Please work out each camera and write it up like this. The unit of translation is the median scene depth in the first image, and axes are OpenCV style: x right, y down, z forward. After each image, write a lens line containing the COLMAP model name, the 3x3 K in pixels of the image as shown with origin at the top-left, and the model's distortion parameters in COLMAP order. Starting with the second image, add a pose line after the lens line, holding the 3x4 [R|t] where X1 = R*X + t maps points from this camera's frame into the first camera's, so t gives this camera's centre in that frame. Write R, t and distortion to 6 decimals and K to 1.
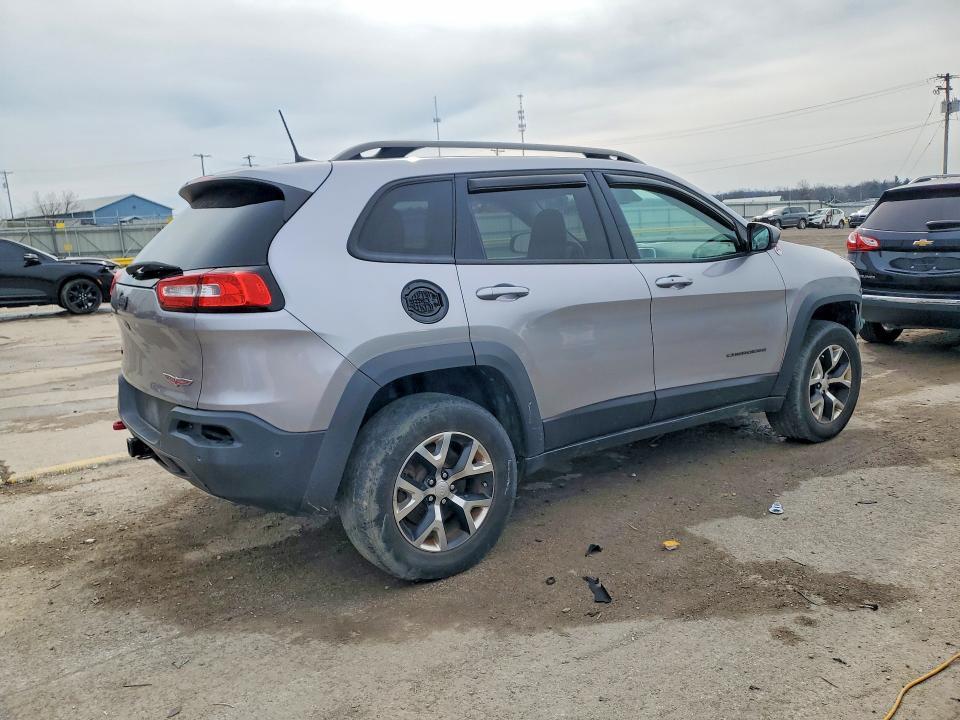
lens RADIAL K [[754.8, 0, 477.0], [0, 754.8, 364.3], [0, 0, 1]] dist [0.021055, -0.003477]
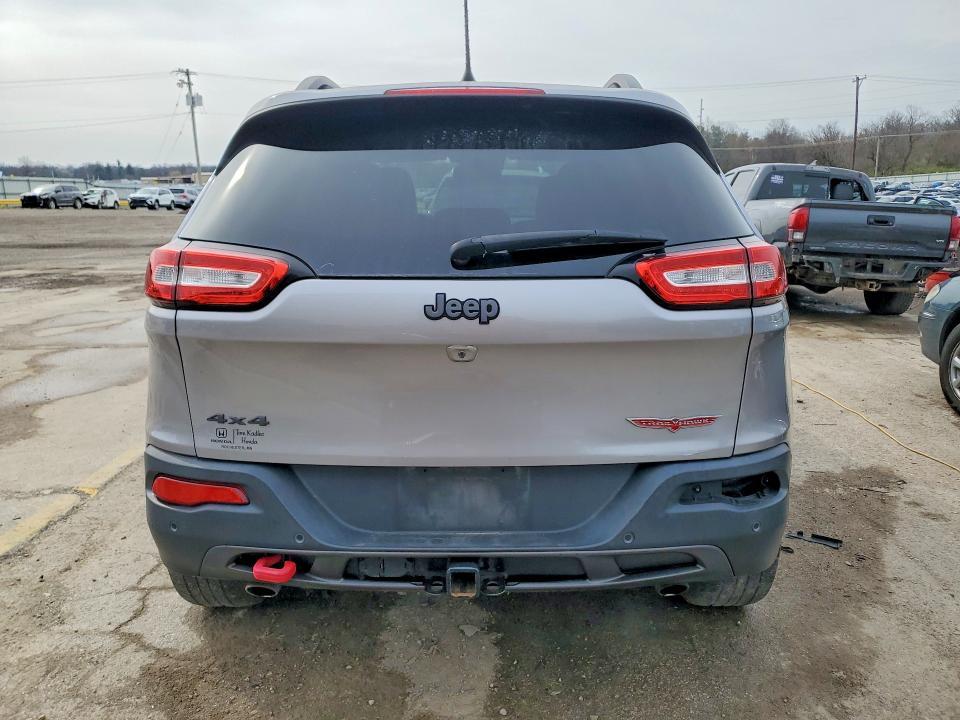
lens RADIAL K [[754.8, 0, 477.4], [0, 754.8, 354.4], [0, 0, 1]] dist [0.021055, -0.003477]
pose [[0.591399, -0.129255, 0.795953, -0.650709], [0.121283, 0.990099, 0.070668, -0.064228], [-0.797206, 0.054743, 0.601220, 0.506917]]
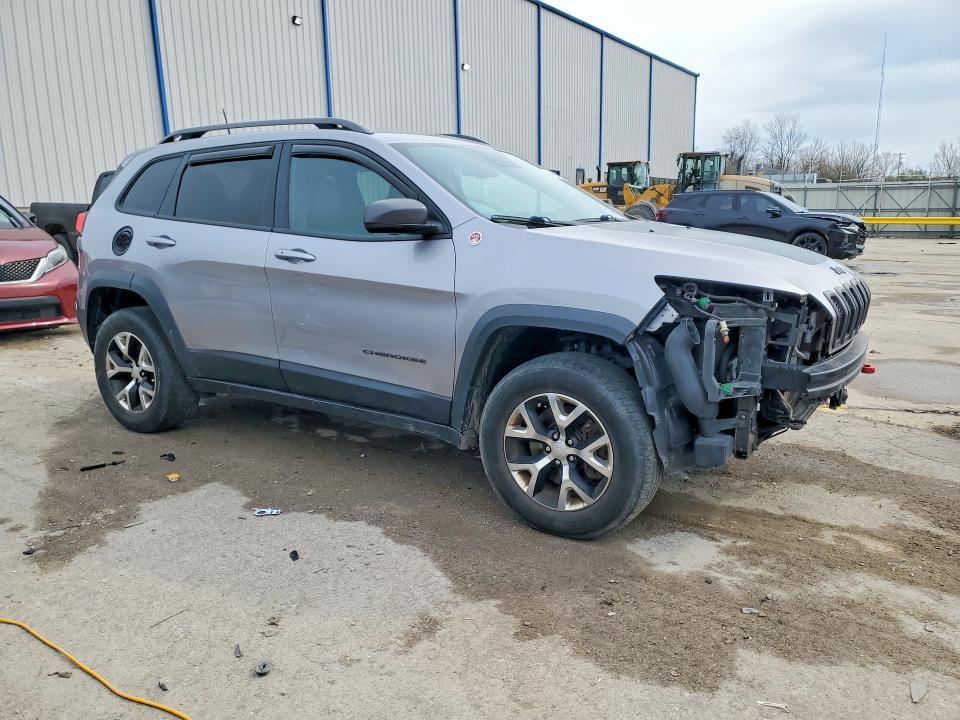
lens RADIAL K [[754.8, 0, 488.0], [0, 754.8, 362.2], [0, 0, 1]] dist [0.021055, -0.003477]
pose [[0.377463, 0.232440, -0.896378, 1.107481], [-0.180175, 0.967920, 0.175120, -0.168392], [0.908328, 0.095403, 0.407234, 0.739172]]
